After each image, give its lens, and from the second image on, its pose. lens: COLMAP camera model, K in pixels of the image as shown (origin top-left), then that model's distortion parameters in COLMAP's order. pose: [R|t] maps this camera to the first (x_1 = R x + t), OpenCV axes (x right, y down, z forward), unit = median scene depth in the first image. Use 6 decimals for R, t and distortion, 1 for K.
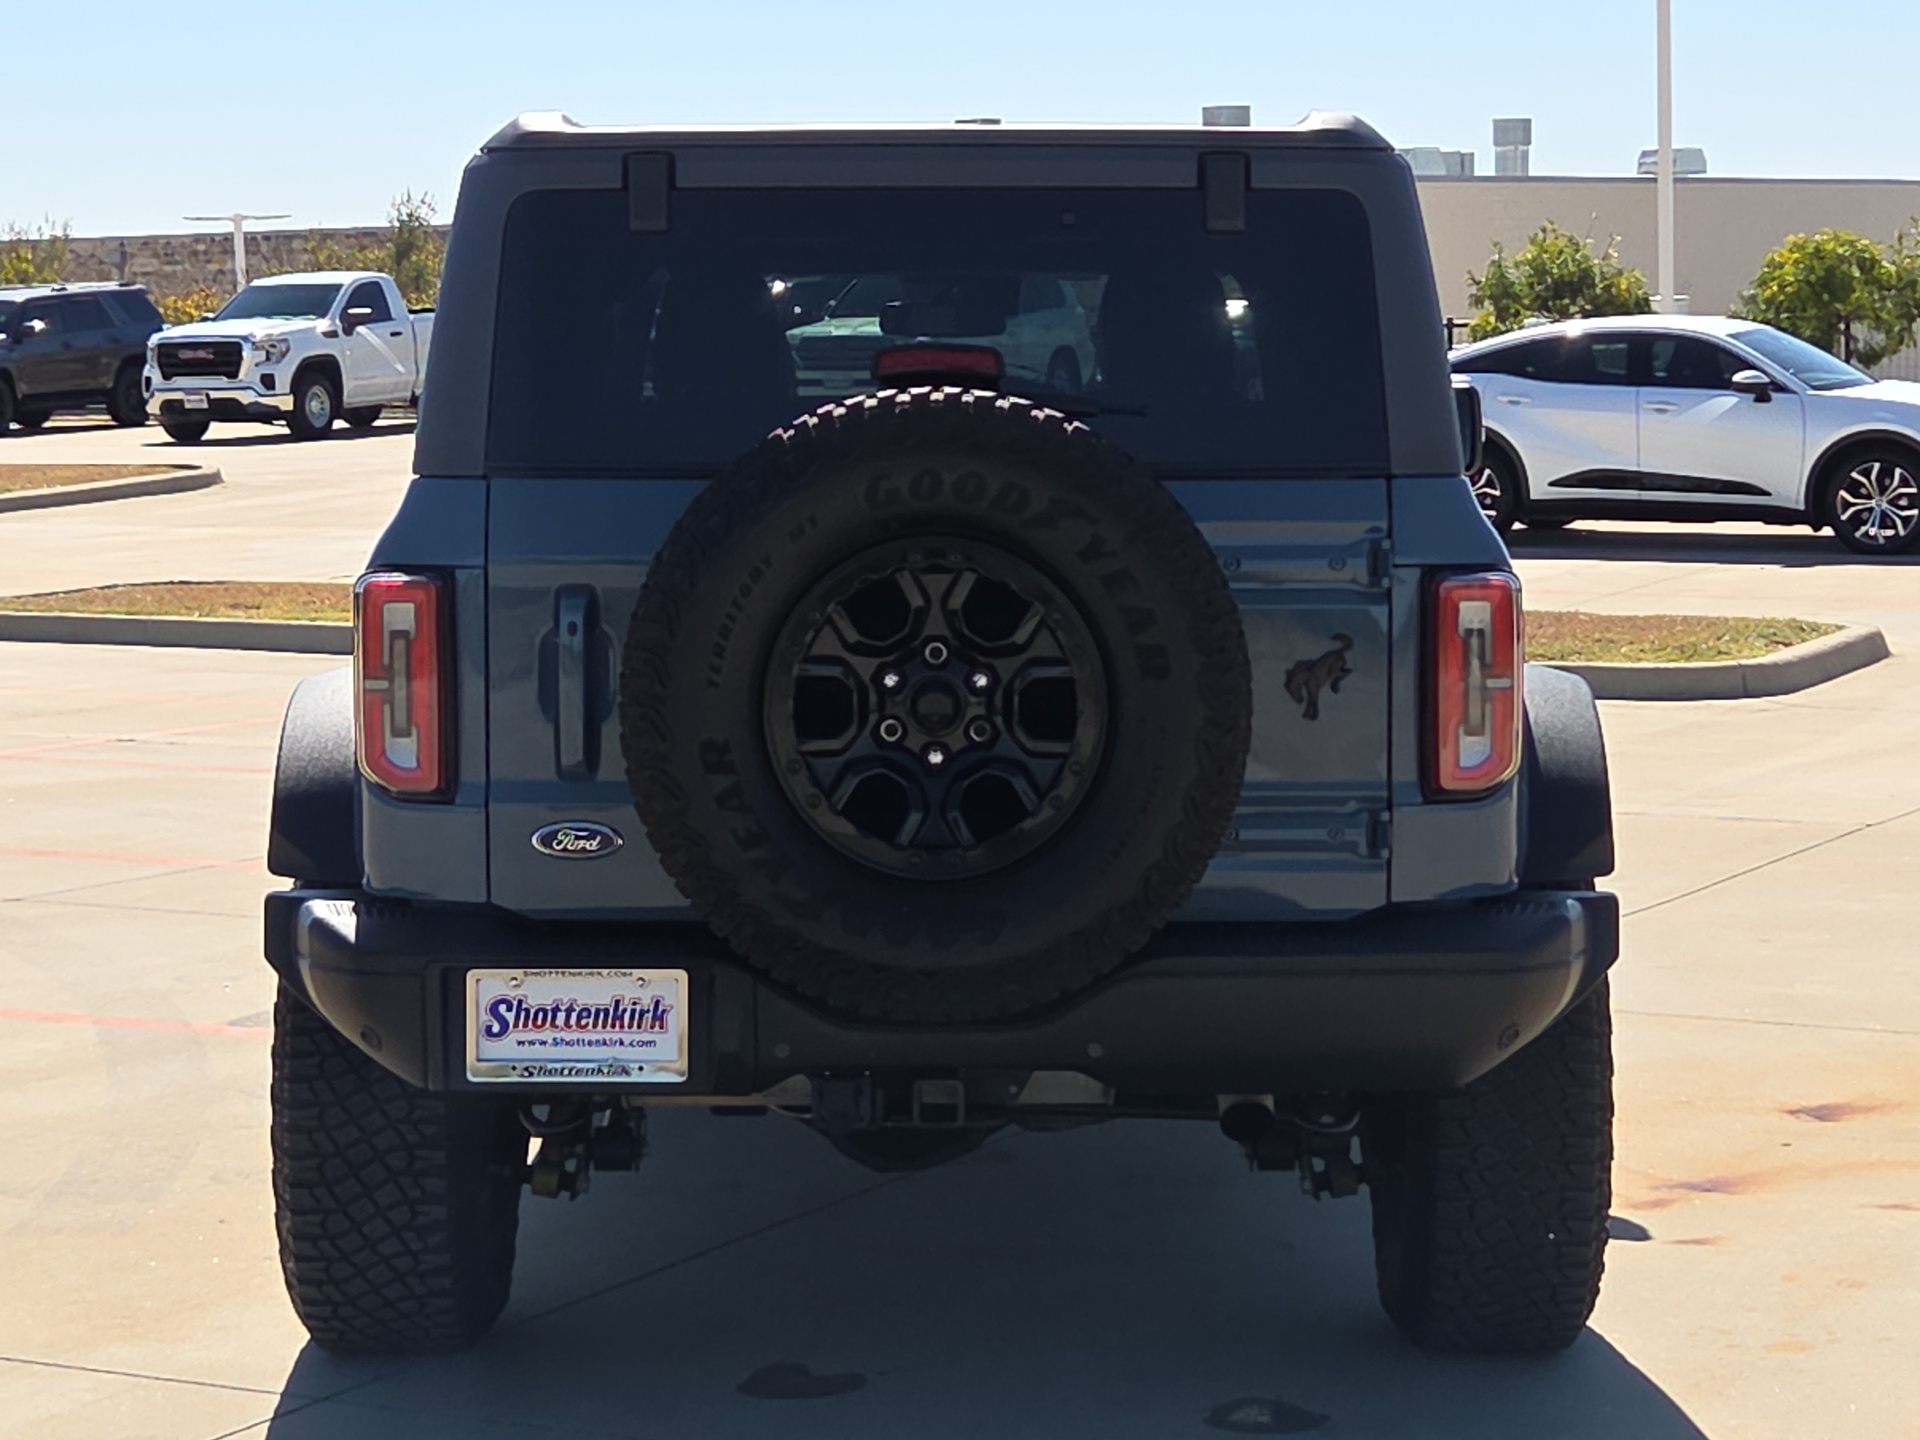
lens RADIAL K [[4347.4, 0, 960.0], [0, 4347.4, 720.0], [0, 0, 1]] dist [0.151664, 0.206954]
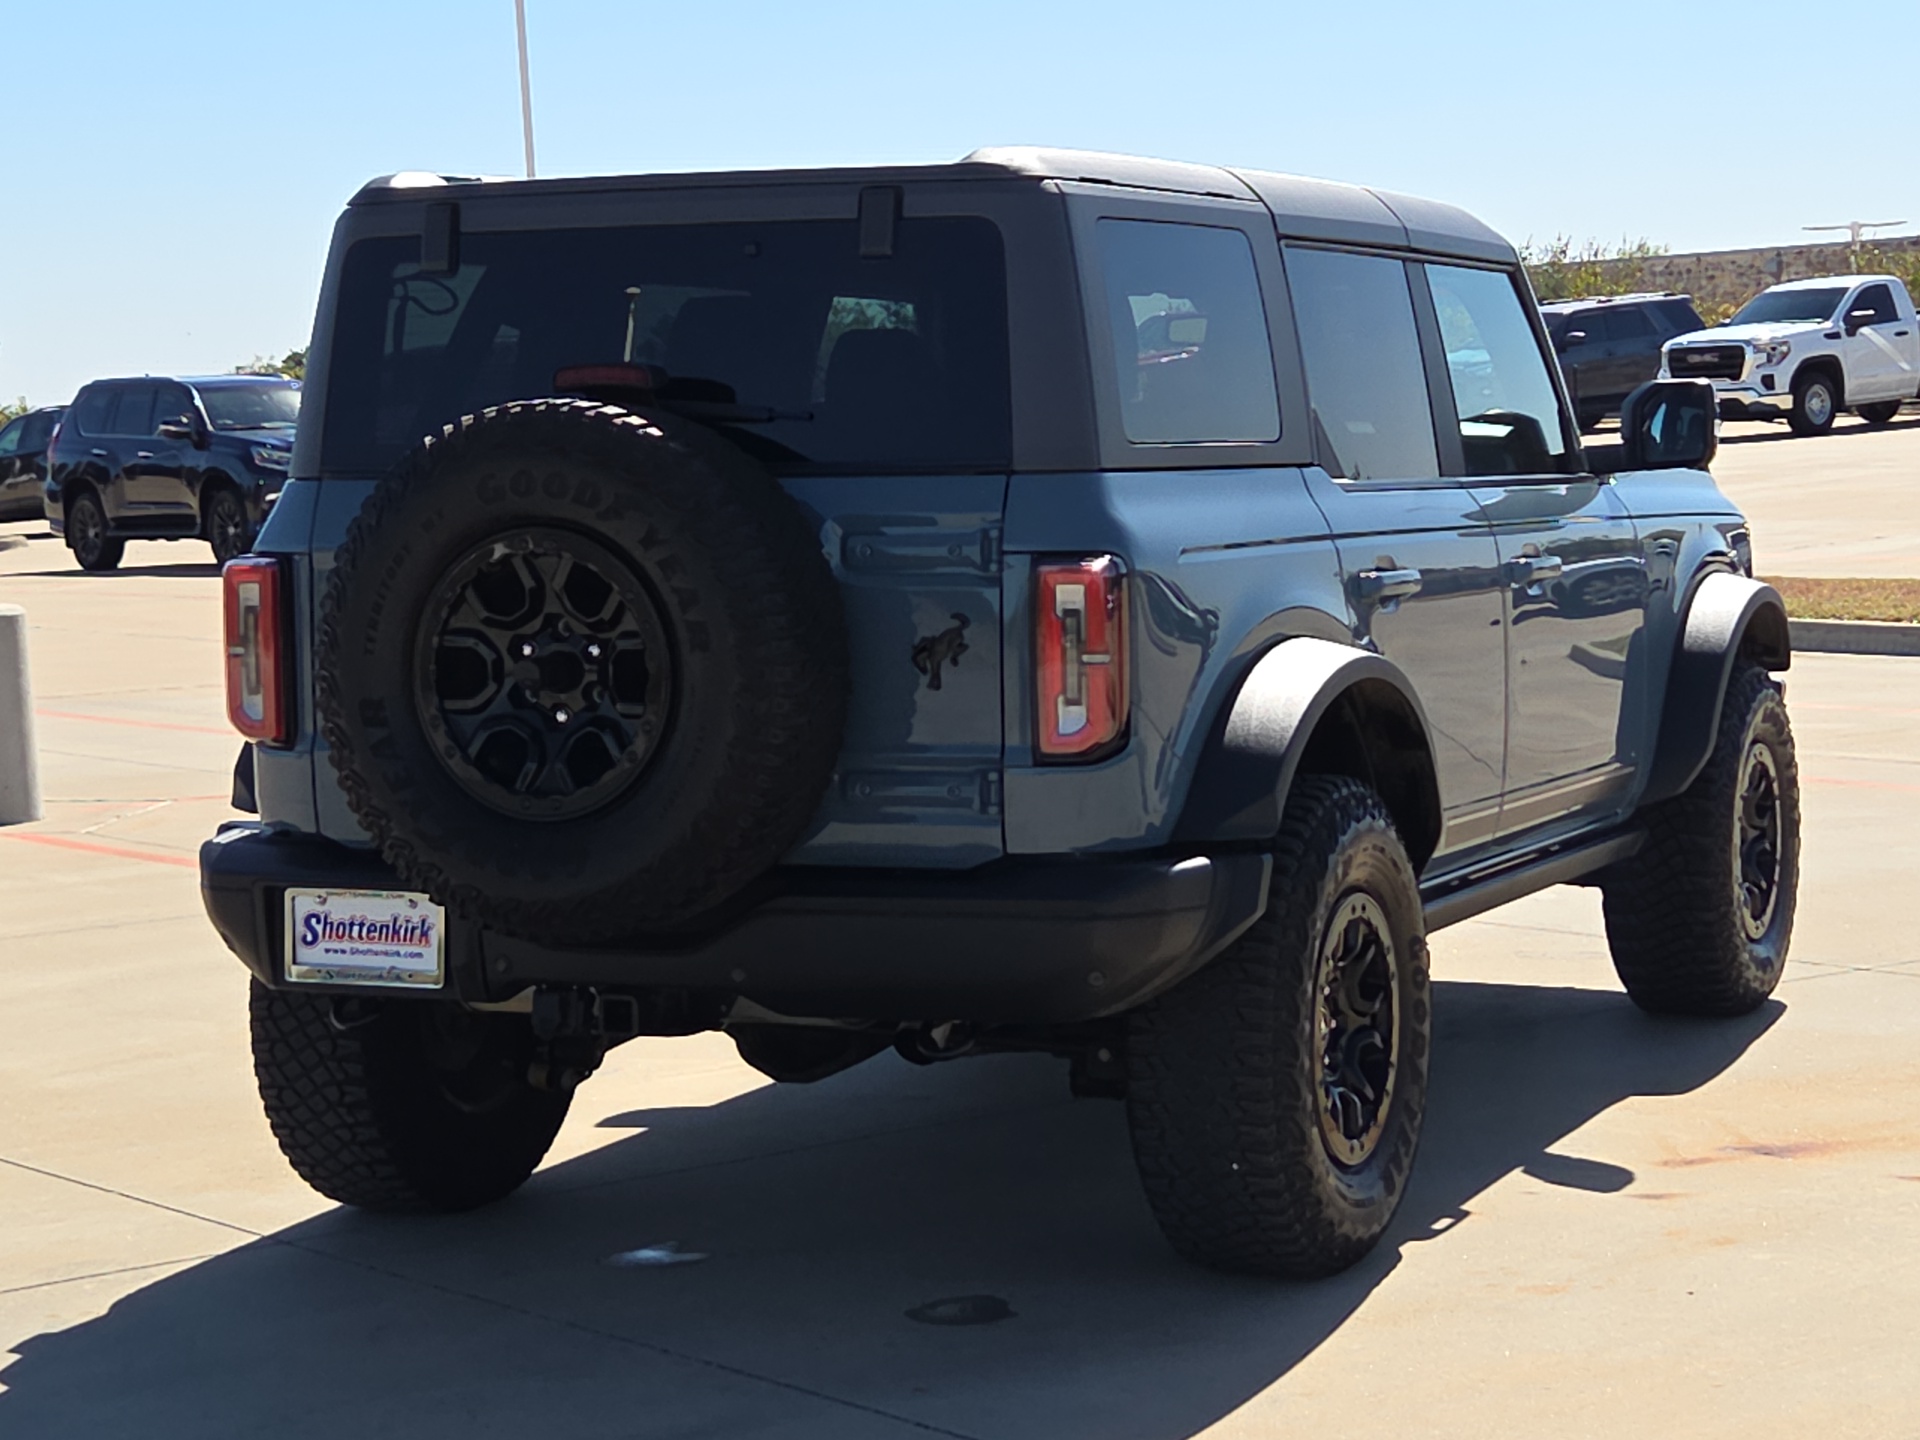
lens RADIAL K [[4131.5, 0, 960.0], [0, 4131.5, 720.0], [0, 0, 1]] dist [0.087007, -0.059394]
pose [[0.915476, 0.015465, -0.402074, 0.516021], [-0.013857, 0.999880, 0.006907, 0.000322], [0.402133, -0.000752, 0.915581, 0.026458]]
